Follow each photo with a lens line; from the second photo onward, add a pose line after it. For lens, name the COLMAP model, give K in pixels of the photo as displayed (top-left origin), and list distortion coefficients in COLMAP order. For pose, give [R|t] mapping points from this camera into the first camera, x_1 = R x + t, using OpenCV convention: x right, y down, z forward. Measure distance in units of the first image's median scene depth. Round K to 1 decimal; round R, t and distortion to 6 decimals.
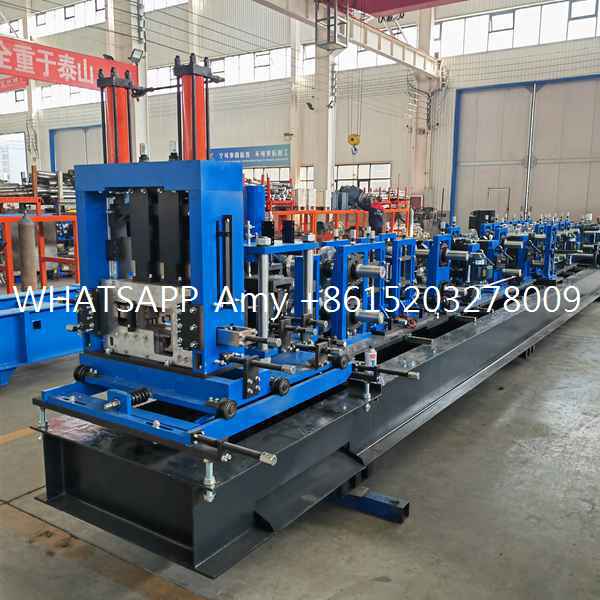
lens RADIAL K [[617.7, 0, 301.3], [0, 617.7, 280.0], [0, 0, 1]] dist [0.008213, 0.004079]
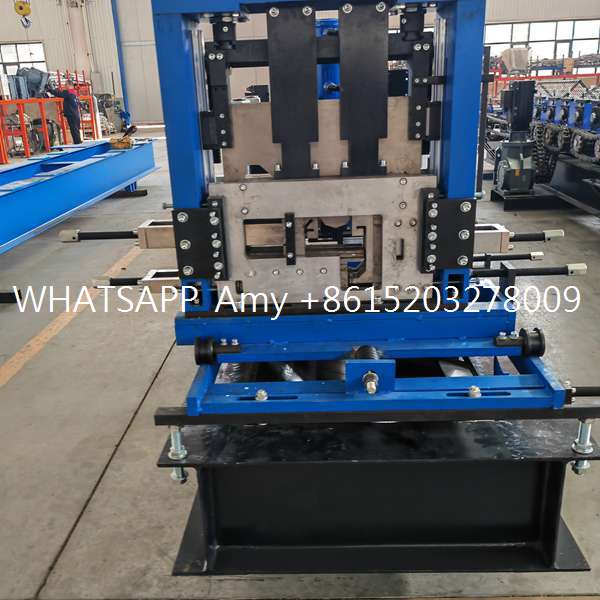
lens RADIAL K [[617.7, 0, 301.3], [0, 617.7, 280.0], [0, 0, 1]] dist [0.008213, 0.004079]
pose [[0.838997, -0.193800, 0.508454, -0.548593], [0.104025, 0.974317, 0.199714, -0.019218], [-0.534099, -0.114668, 0.837609, 0.466533]]
